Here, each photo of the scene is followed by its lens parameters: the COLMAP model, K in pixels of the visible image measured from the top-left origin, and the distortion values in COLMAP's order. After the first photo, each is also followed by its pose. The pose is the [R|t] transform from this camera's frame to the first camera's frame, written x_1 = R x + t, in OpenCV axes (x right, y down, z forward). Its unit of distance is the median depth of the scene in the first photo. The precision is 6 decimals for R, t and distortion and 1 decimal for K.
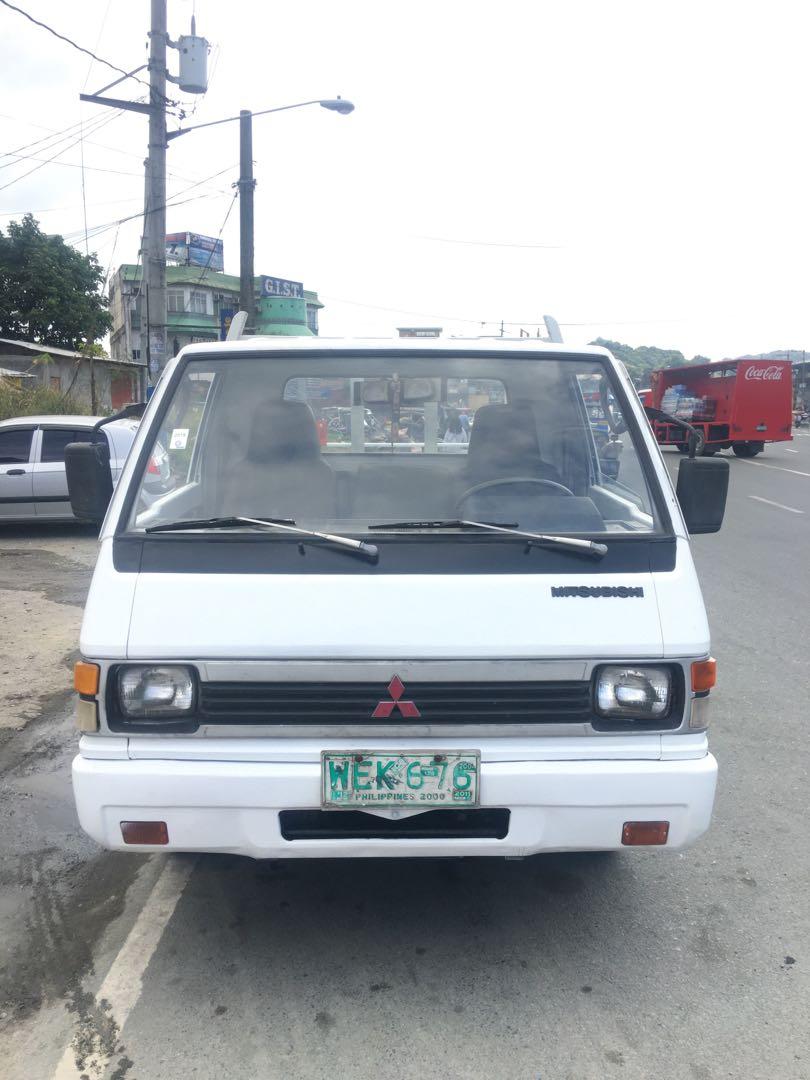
lens RADIAL K [[908.8, 0, 405.0], [0, 908.8, 540.0], [0, 0, 1]] dist [0.112138, -0.170990]
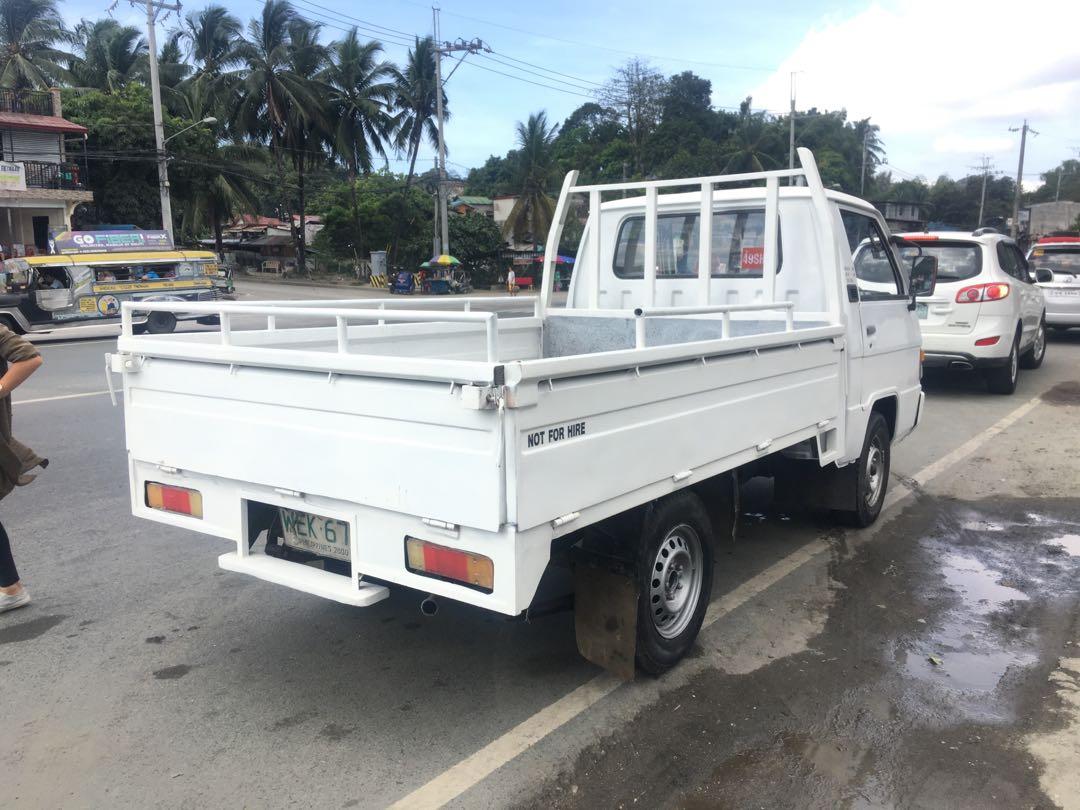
lens RADIAL K [[908.8, 0, 540.0], [0, 908.8, 405.0], [0, 0, 1]] dist [0.112138, -0.170990]
pose [[-0.803529, -0.080528, 0.589794, -0.964893], [0.093962, 0.961228, 0.259254, -0.429134], [-0.587803, 0.263736, -0.764808, 3.393965]]
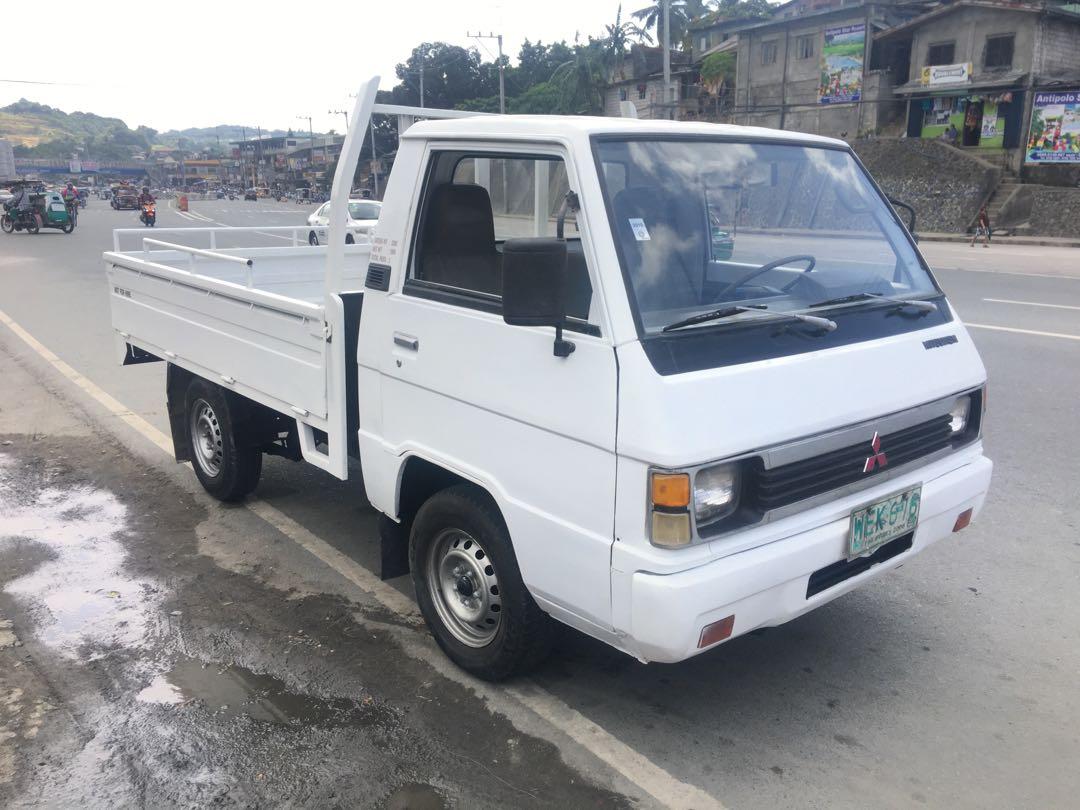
lens RADIAL K [[908.8, 0, 540.0], [0, 908.8, 405.0], [0, 0, 1]] dist [0.112138, -0.170990]
pose [[0.769830, -0.147545, 0.620961, -1.011204], [0.089264, 0.988240, 0.124150, -0.063647], [-0.631977, -0.040145, 0.773947, 0.367521]]
